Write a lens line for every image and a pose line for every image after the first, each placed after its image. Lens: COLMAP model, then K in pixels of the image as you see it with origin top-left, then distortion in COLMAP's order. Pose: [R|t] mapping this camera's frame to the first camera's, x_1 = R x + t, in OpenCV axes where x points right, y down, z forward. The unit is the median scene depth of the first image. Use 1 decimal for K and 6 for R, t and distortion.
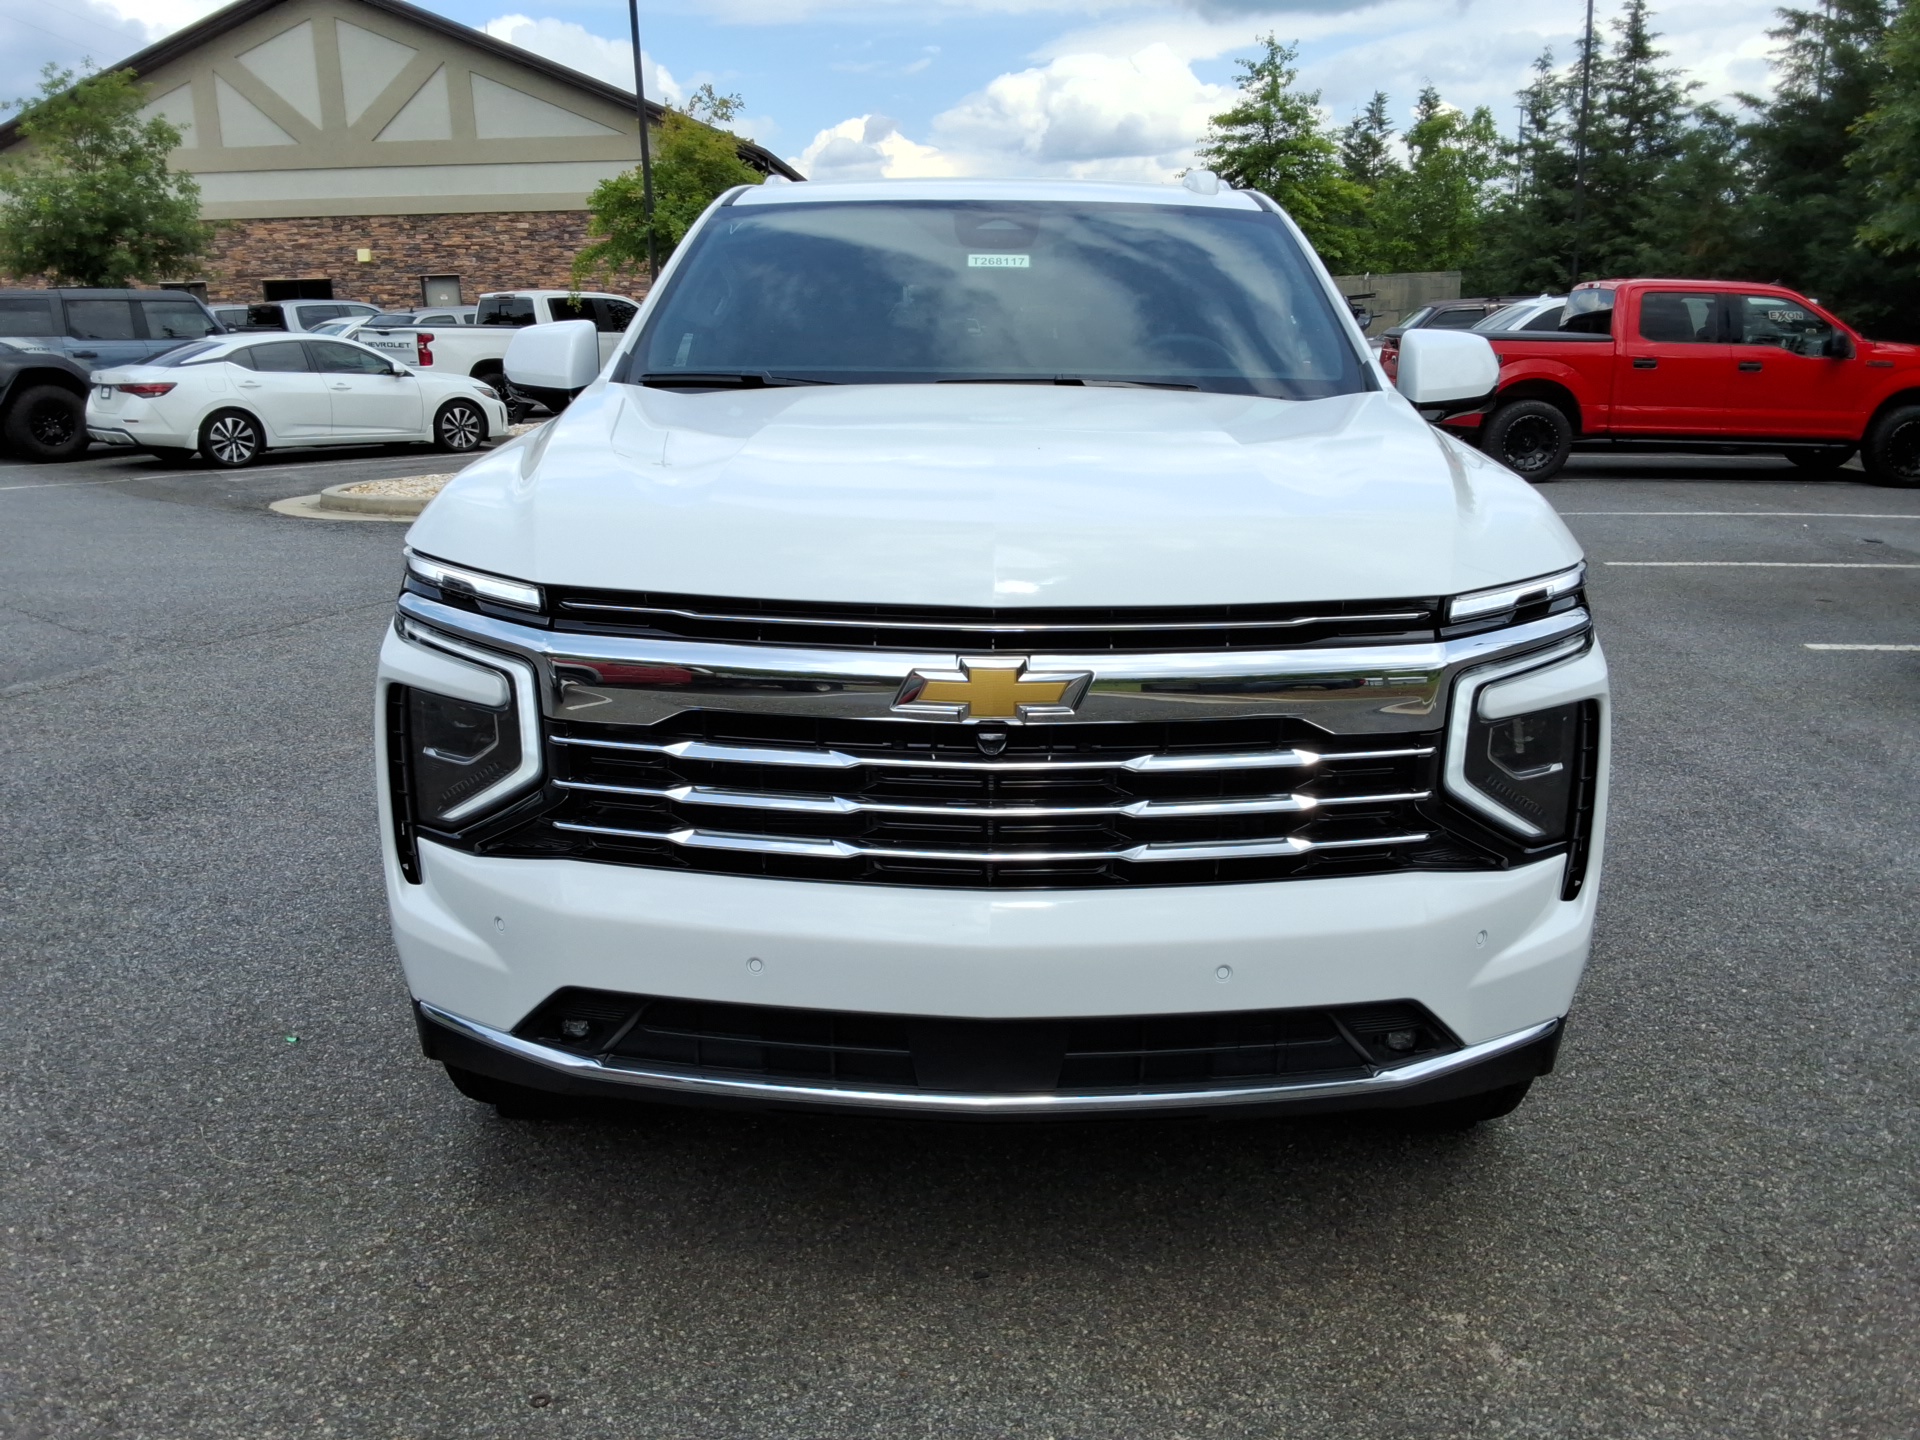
lens RADIAL K [[1547.2, 0, 974.0], [0, 1547.2, 696.1], [0, 0, 1]] dist [0.123281, -0.195812]
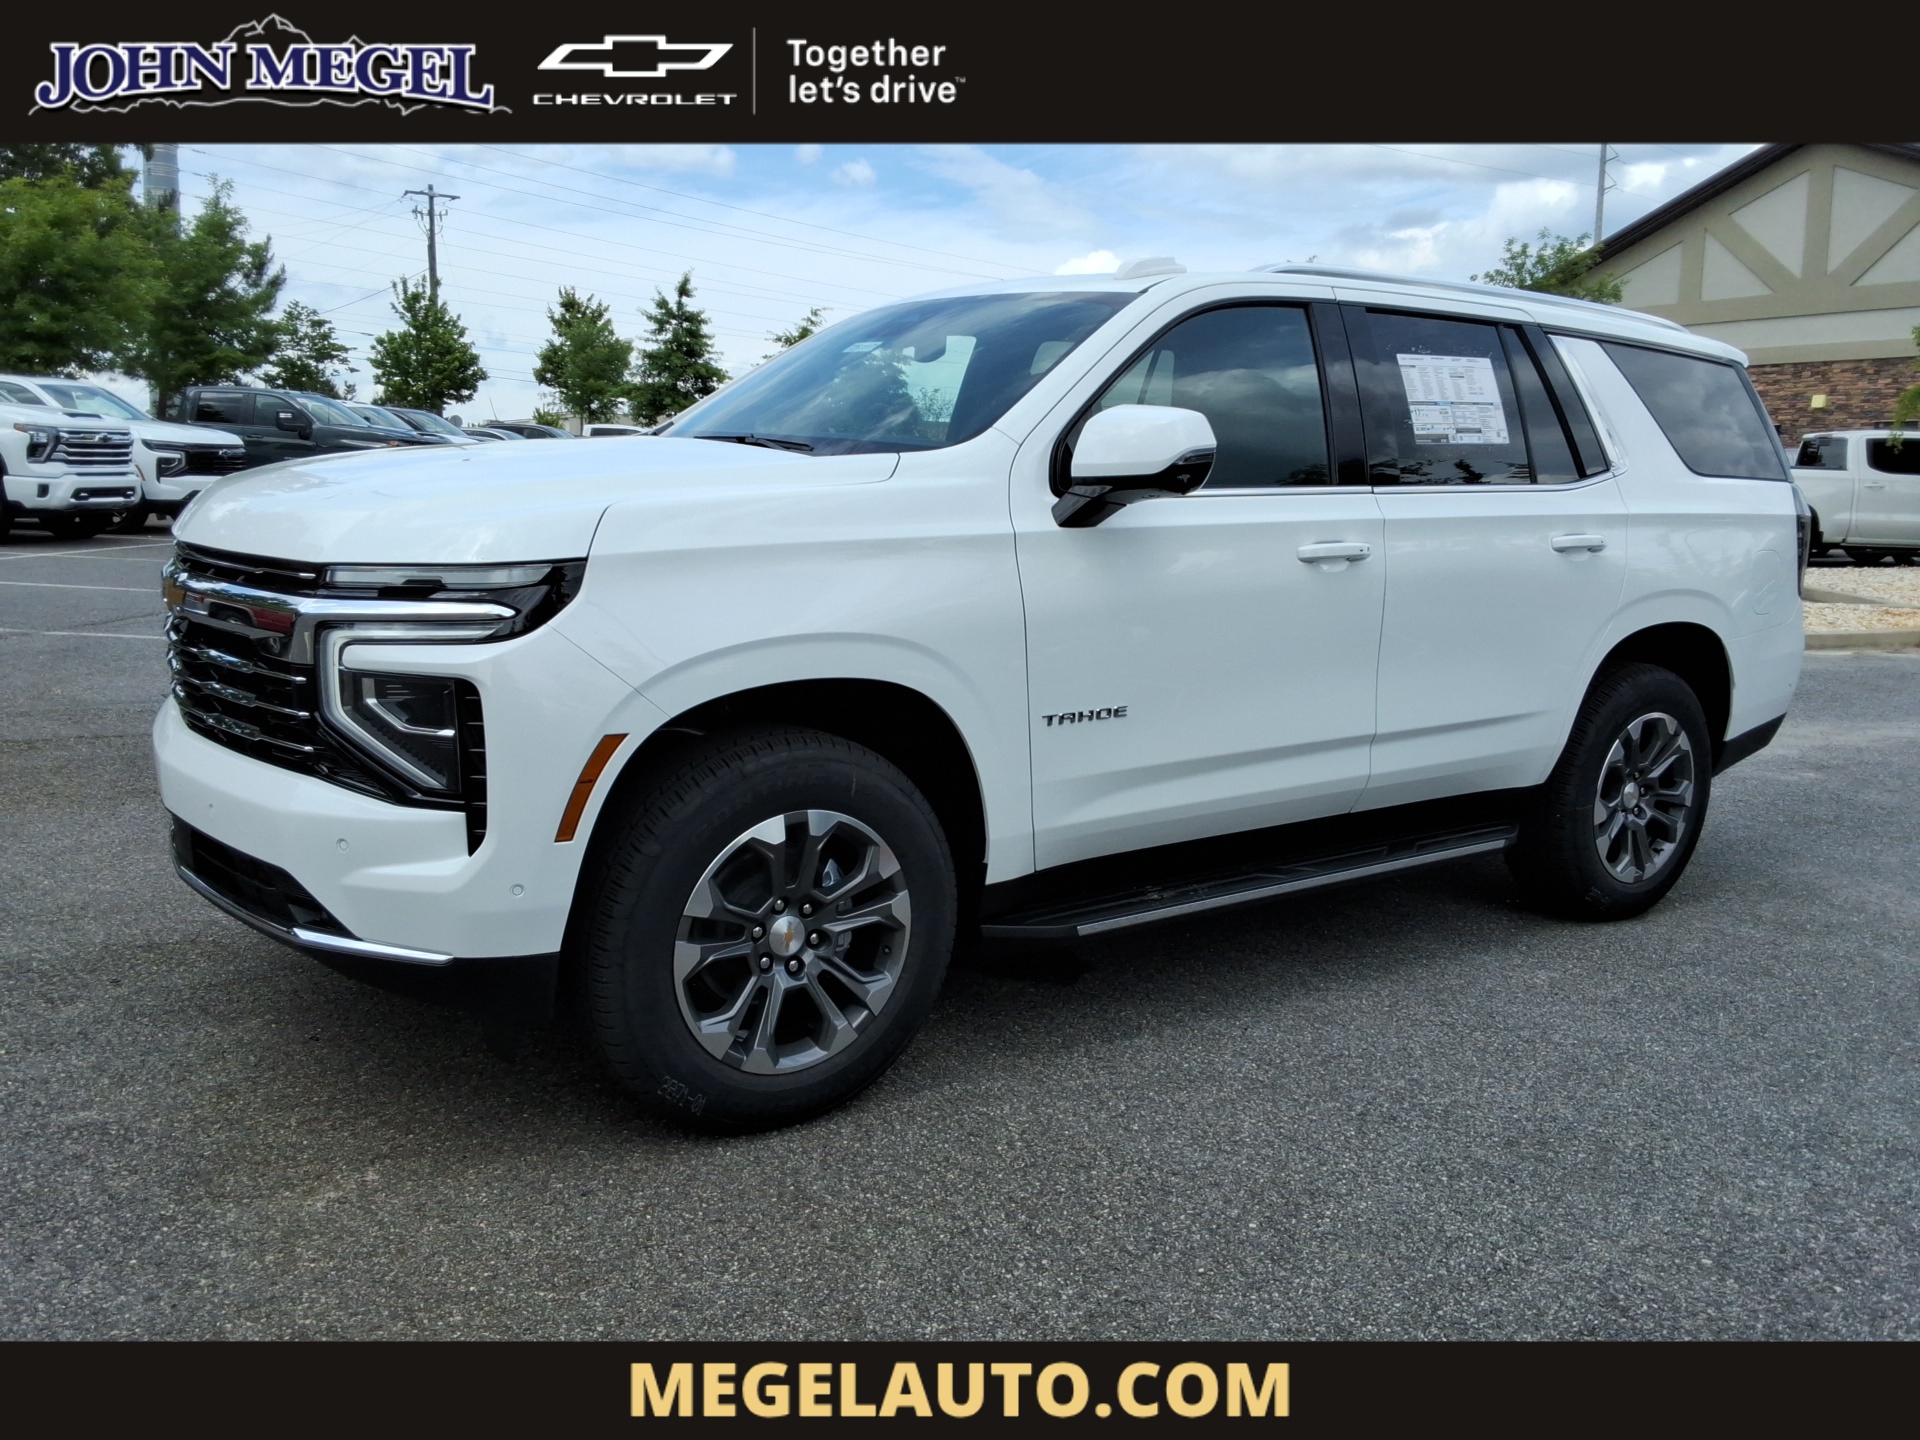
lens RADIAL K [[1547.2, 0, 974.0], [0, 1547.2, 696.1], [0, 0, 1]] dist [0.123281, -0.195812]
pose [[0.596168, 0.140138, -0.790535, 0.121212], [-0.212958, 0.976980, 0.012590, -0.006413], [0.774101, 0.160845, 0.612287, 0.045379]]
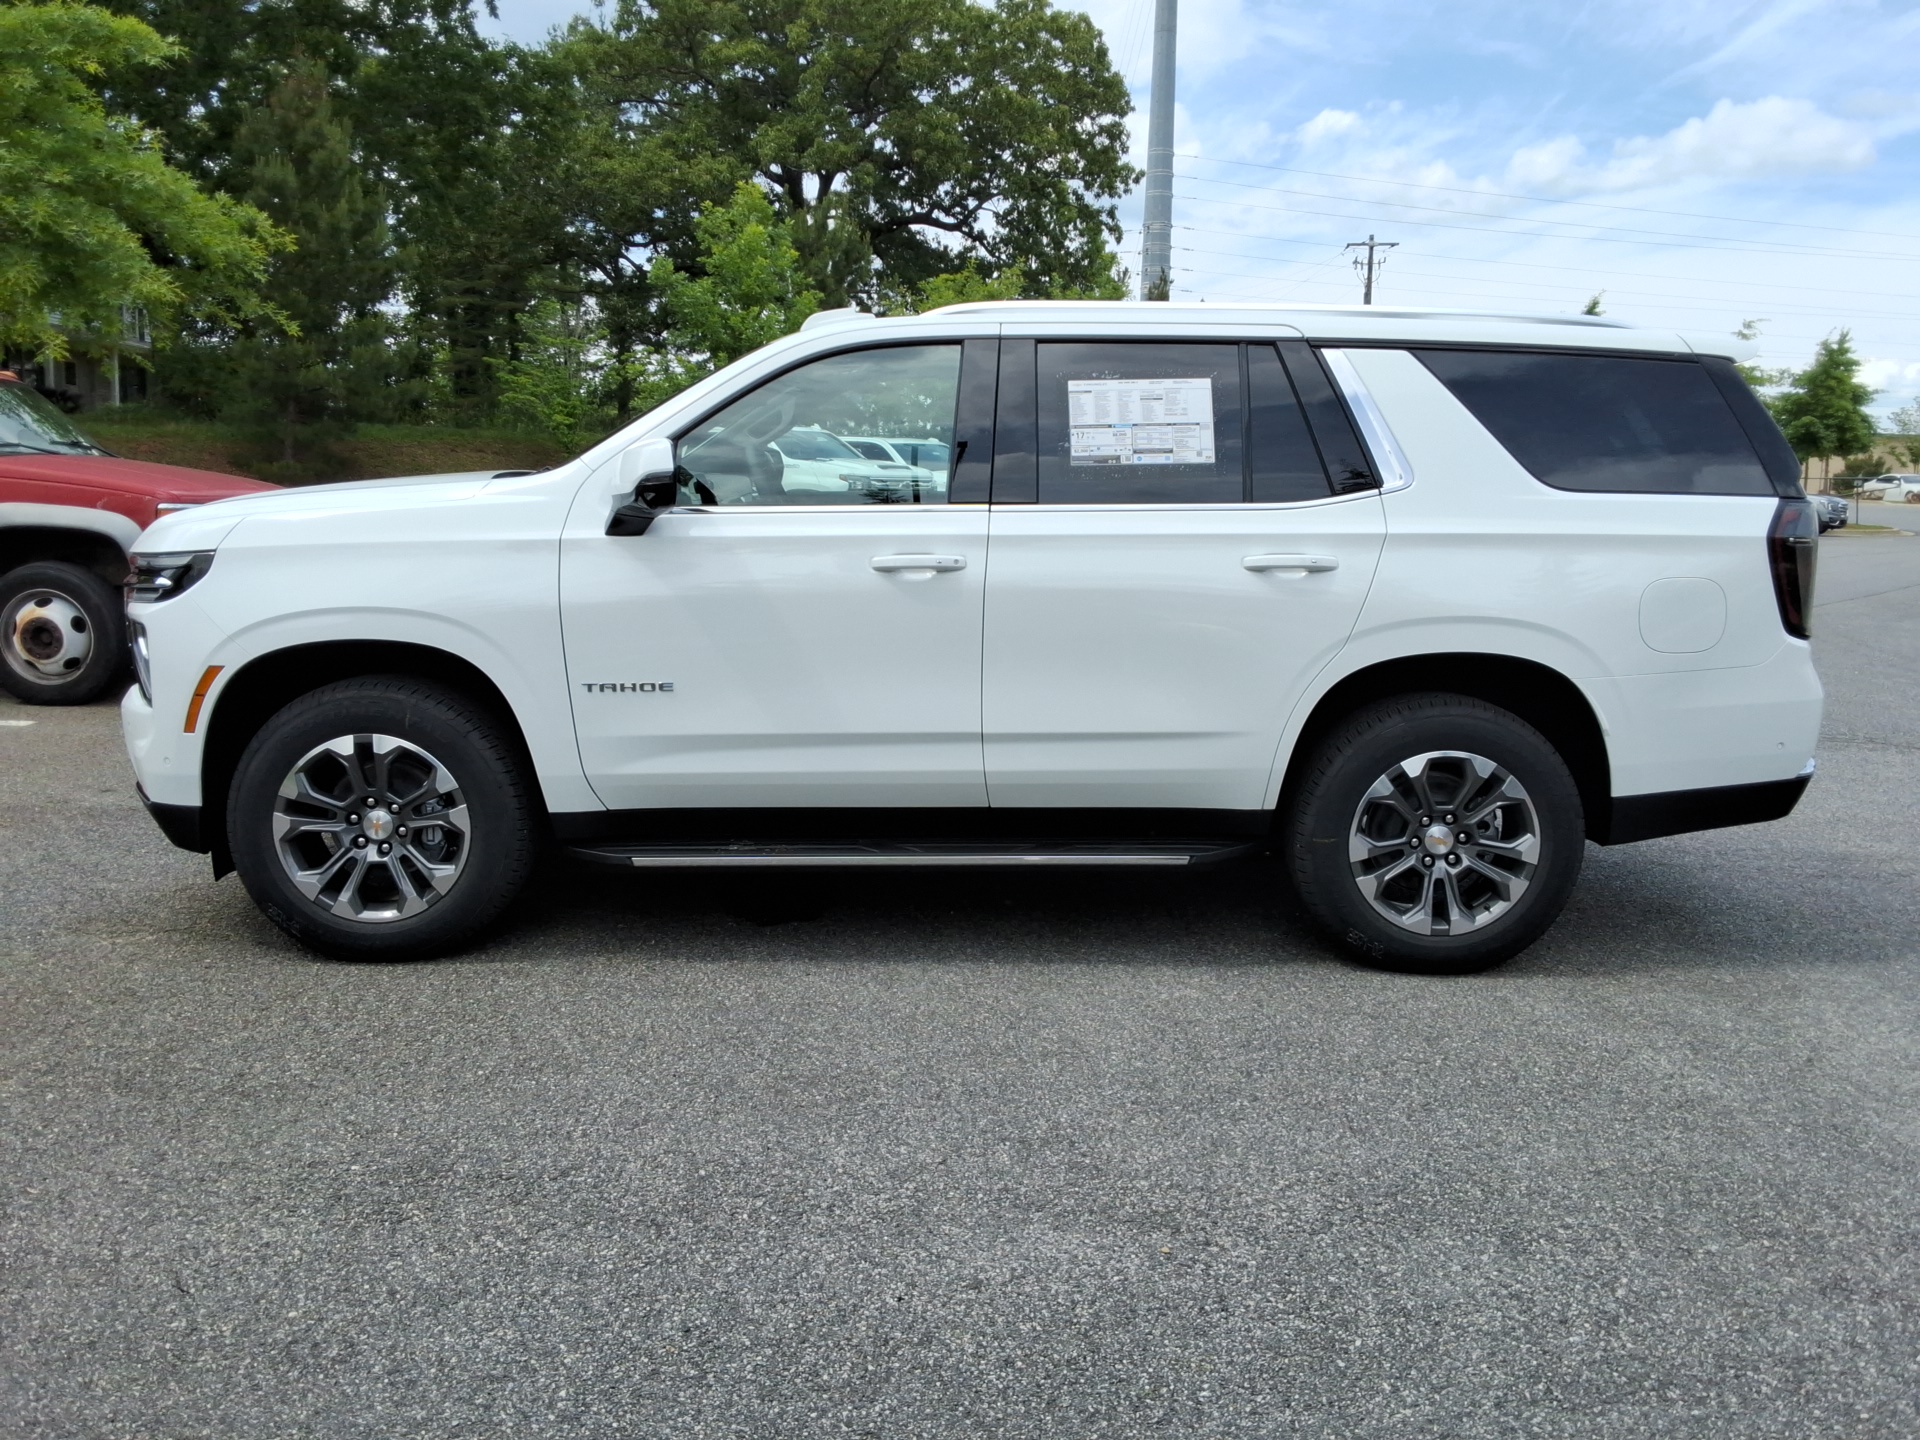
lens RADIAL K [[1547.2, 0, 974.0], [0, 1547.2, 696.1], [0, 0, 1]] dist [0.123281, -0.195812]
pose [[0.029096, 0.143007, -0.989294, 0.179434], [-0.240482, 0.961645, 0.131938, -0.031420], [0.970217, 0.234068, 0.062371, 0.145611]]
